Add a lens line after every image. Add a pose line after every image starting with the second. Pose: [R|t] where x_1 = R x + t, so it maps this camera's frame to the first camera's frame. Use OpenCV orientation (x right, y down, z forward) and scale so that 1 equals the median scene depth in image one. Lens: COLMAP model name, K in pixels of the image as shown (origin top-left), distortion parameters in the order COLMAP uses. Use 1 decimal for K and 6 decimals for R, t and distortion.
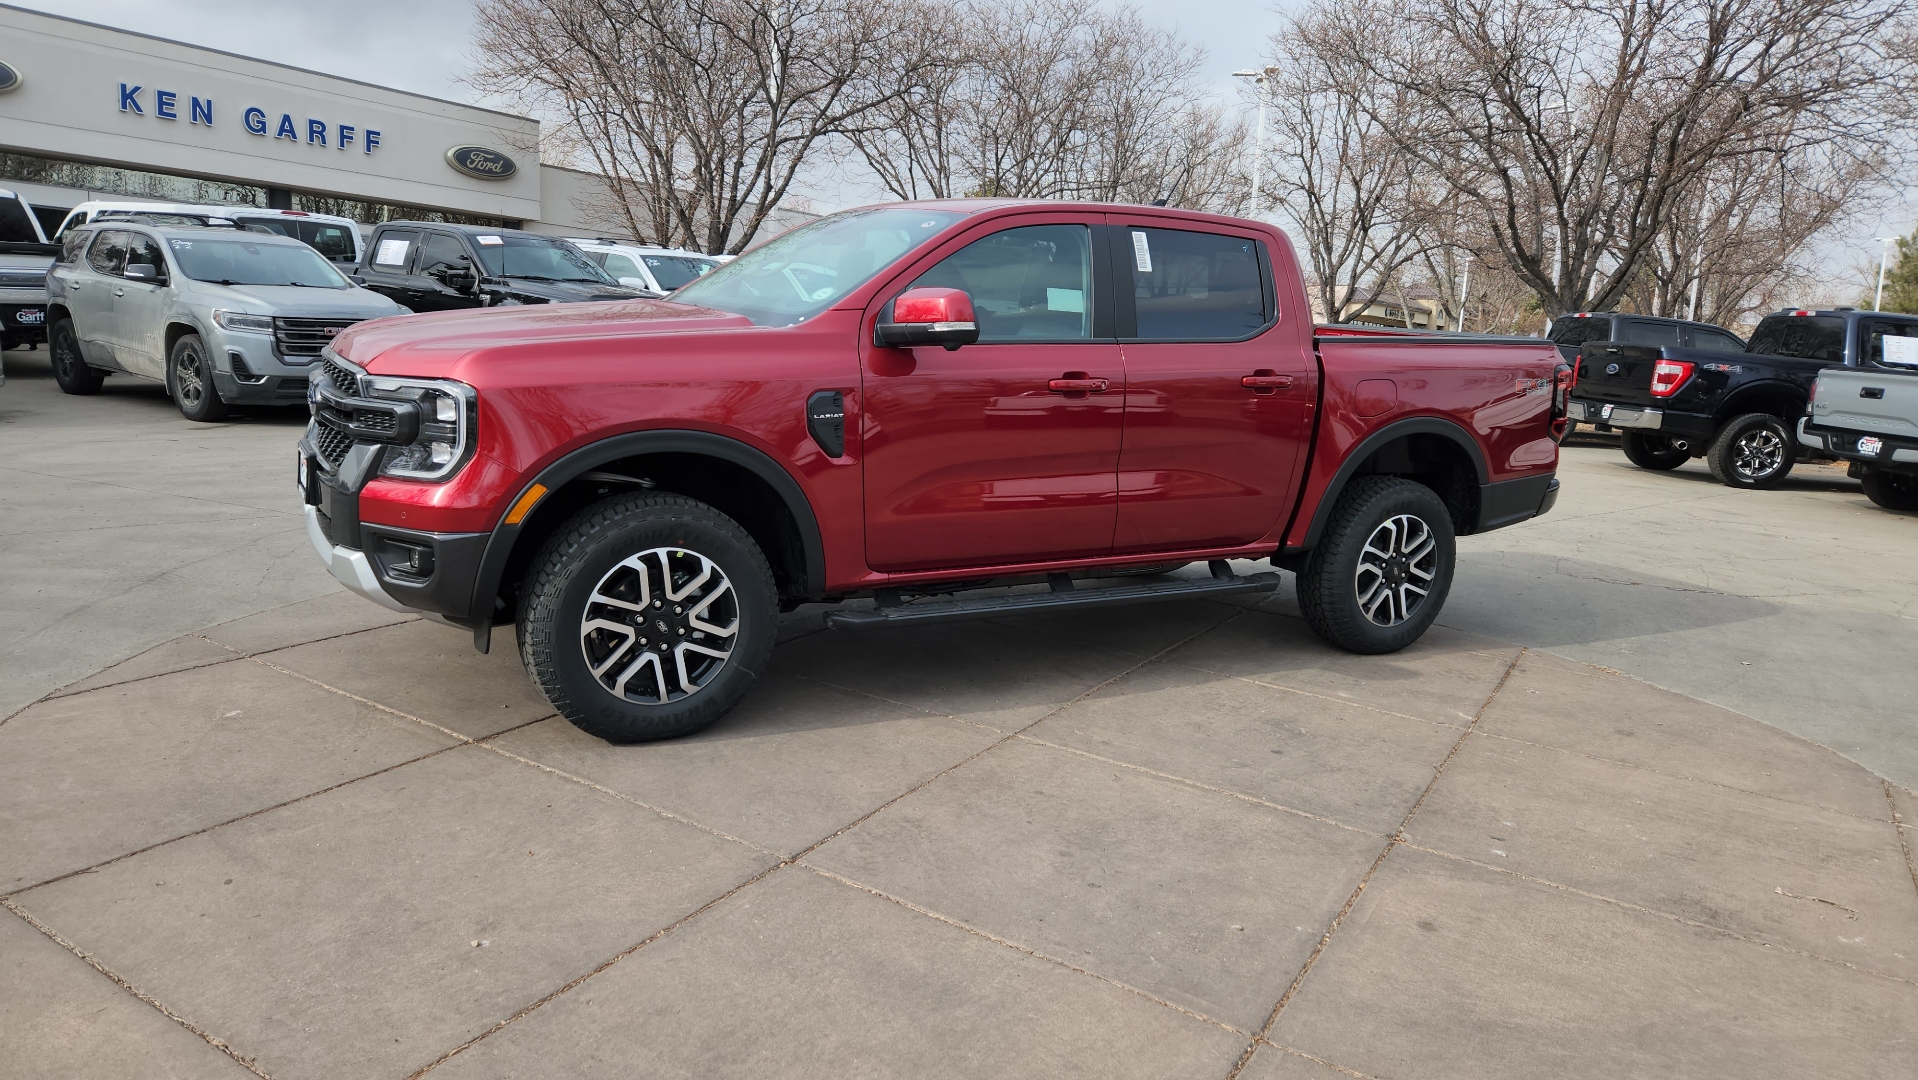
lens RADIAL K [[1283.0, 0, 916.7], [0, 1283.0, 543.6], [0, 0, 1]] dist [0.074801, -0.061364]
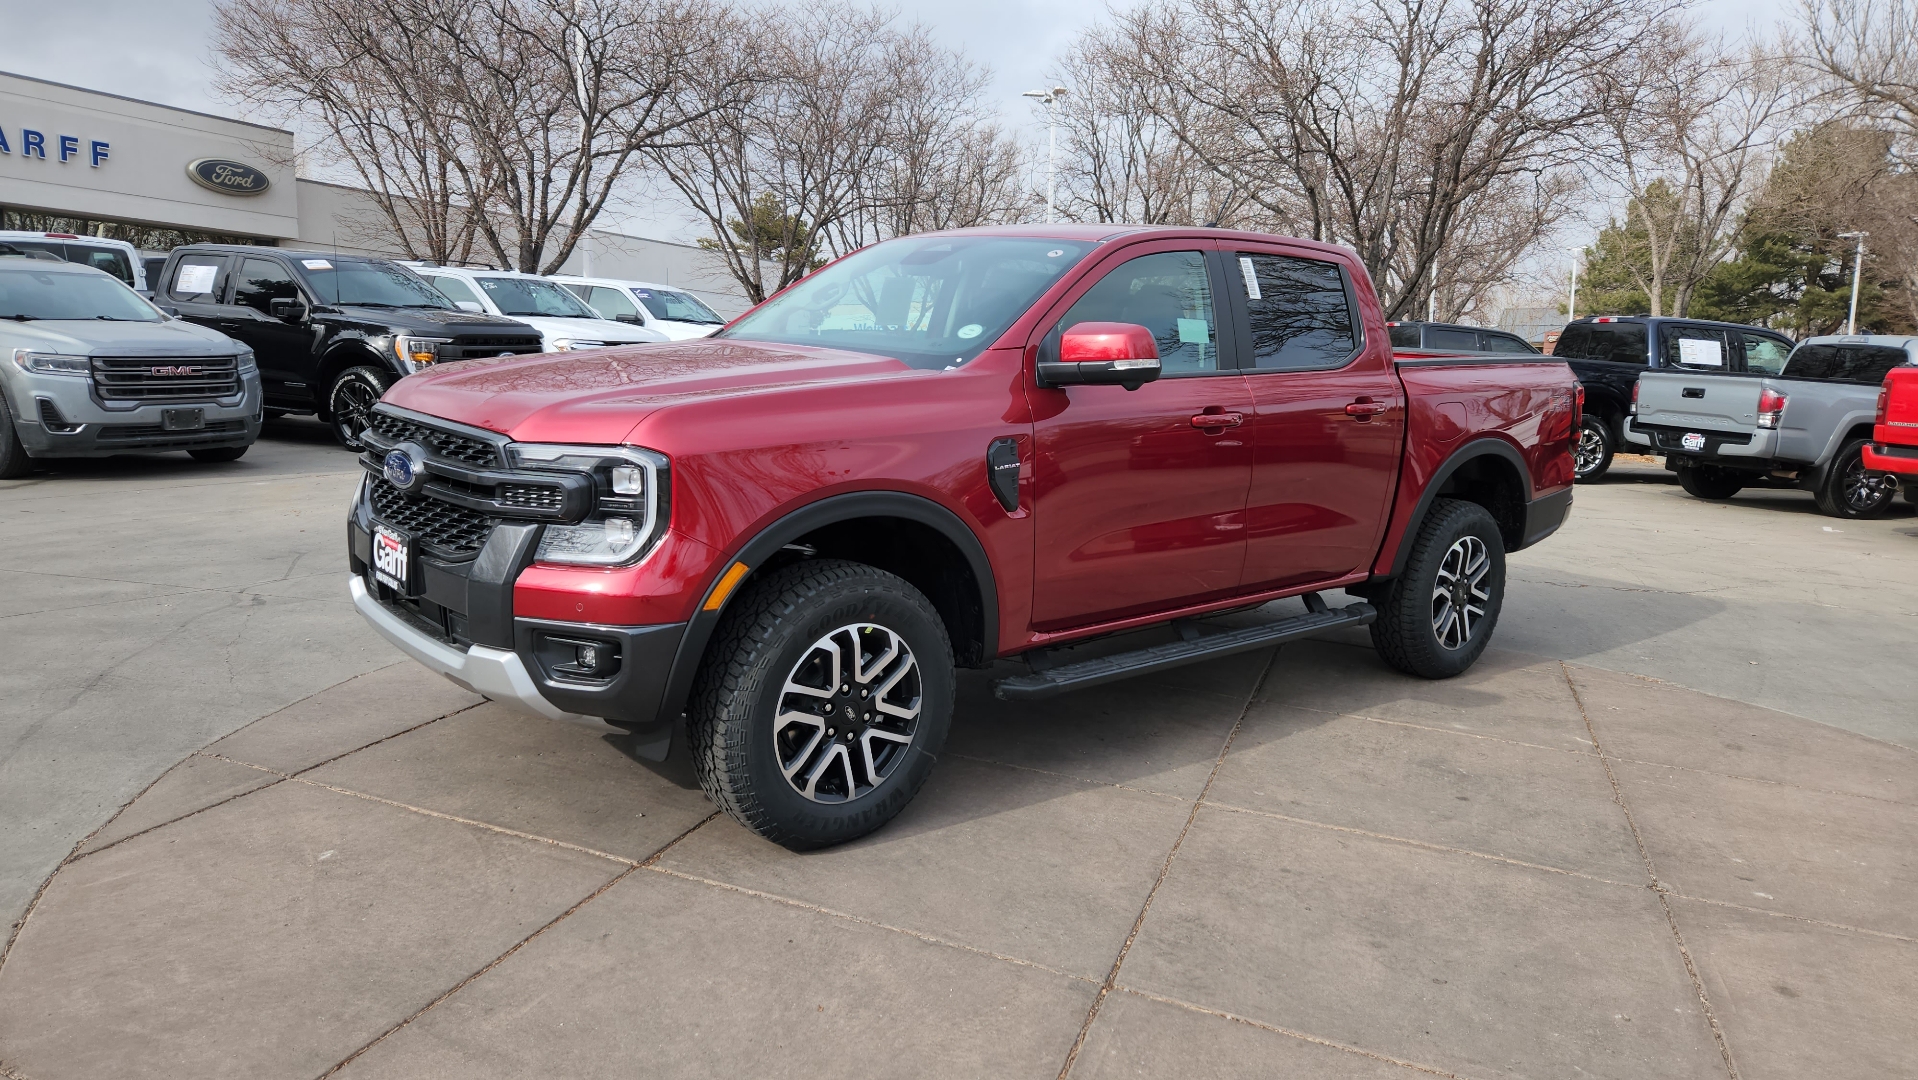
lens RADIAL K [[1283.0, 0, 916.7], [0, 1283.0, 543.6], [0, 0, 1]] dist [0.074801, -0.061364]
pose [[0.985093, -0.046607, 0.165589, -0.295093], [0.048478, 0.998798, -0.007272, -0.043157], [-0.165051, 0.015191, 0.986168, 0.127373]]
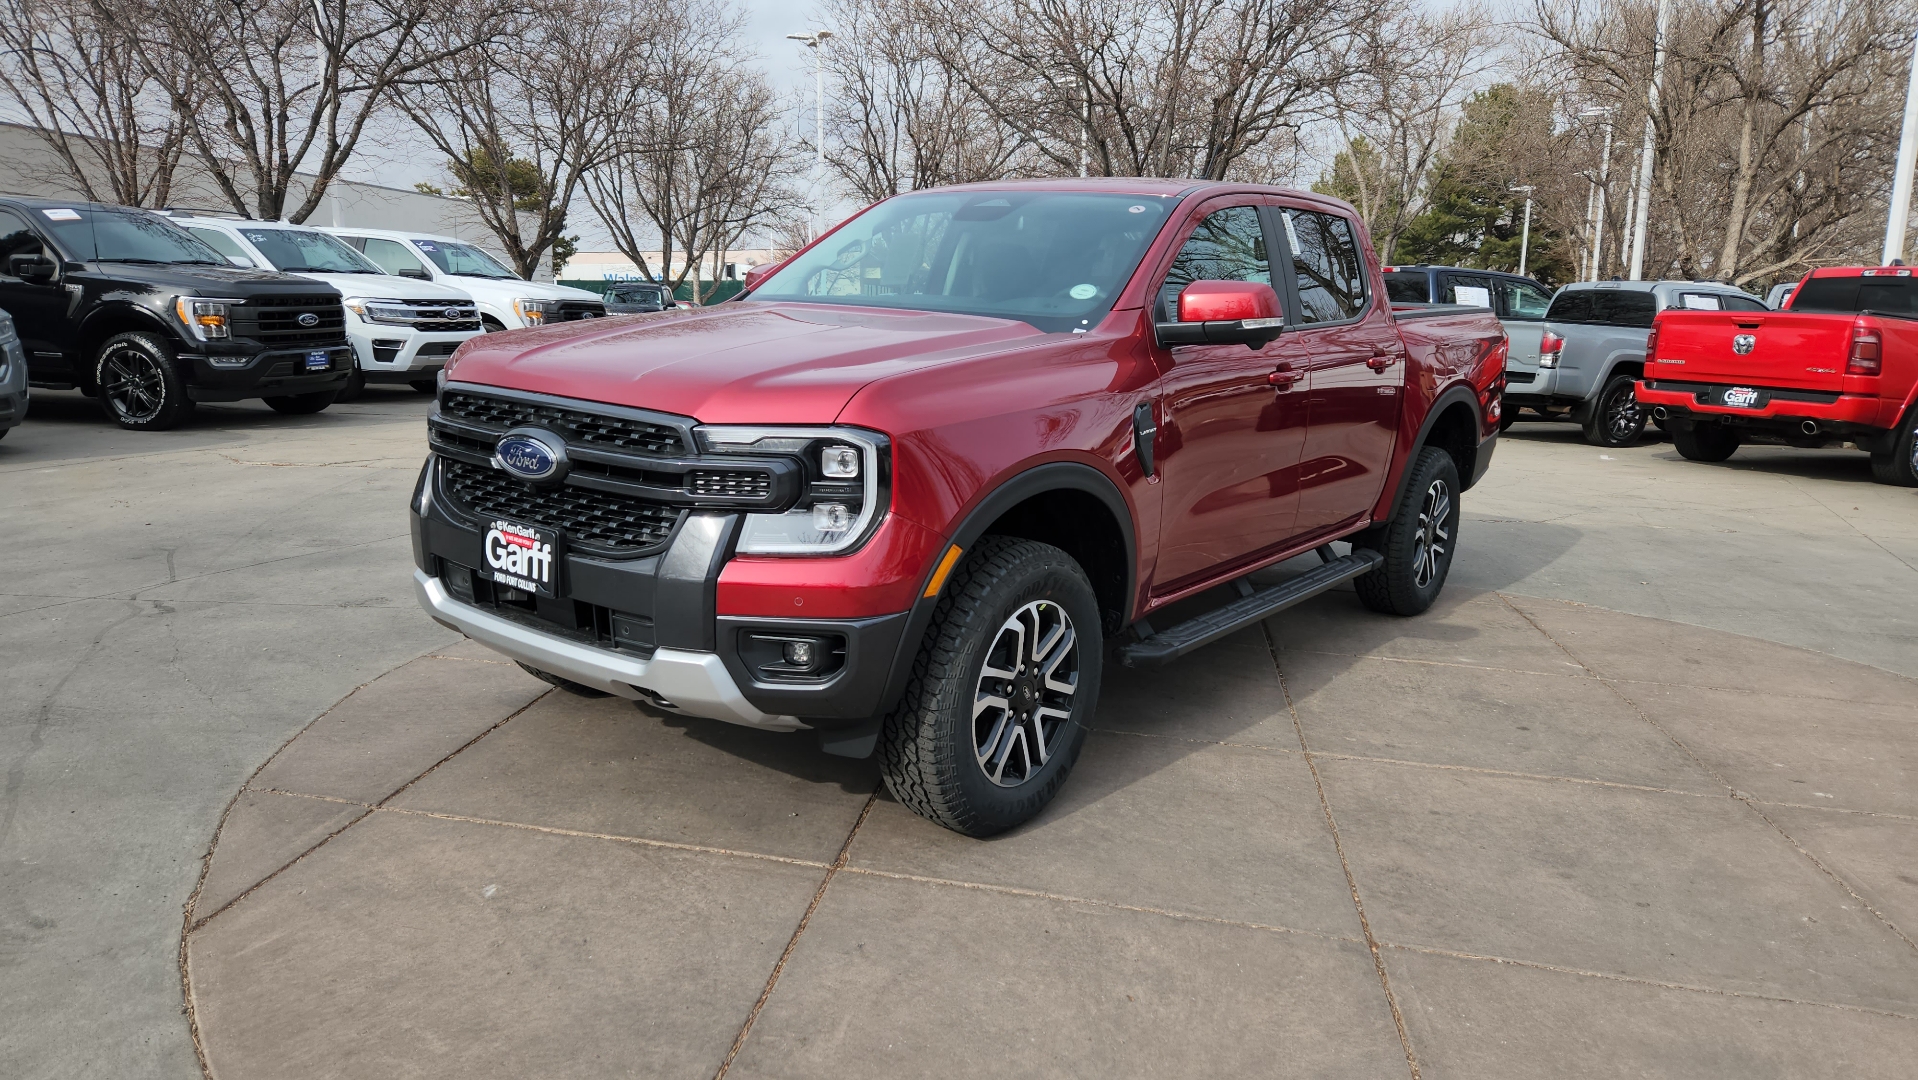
lens RADIAL K [[1281.8, 0, 930.6], [0, 1281.8, 573.0], [0, 0, 1]] dist [0.074135, -0.061954]
pose [[0.930222, -0.108528, 0.350584, -0.550177], [0.091761, 0.993713, 0.064145, -0.075610], [-0.355341, -0.027499, 0.934332, 0.233811]]
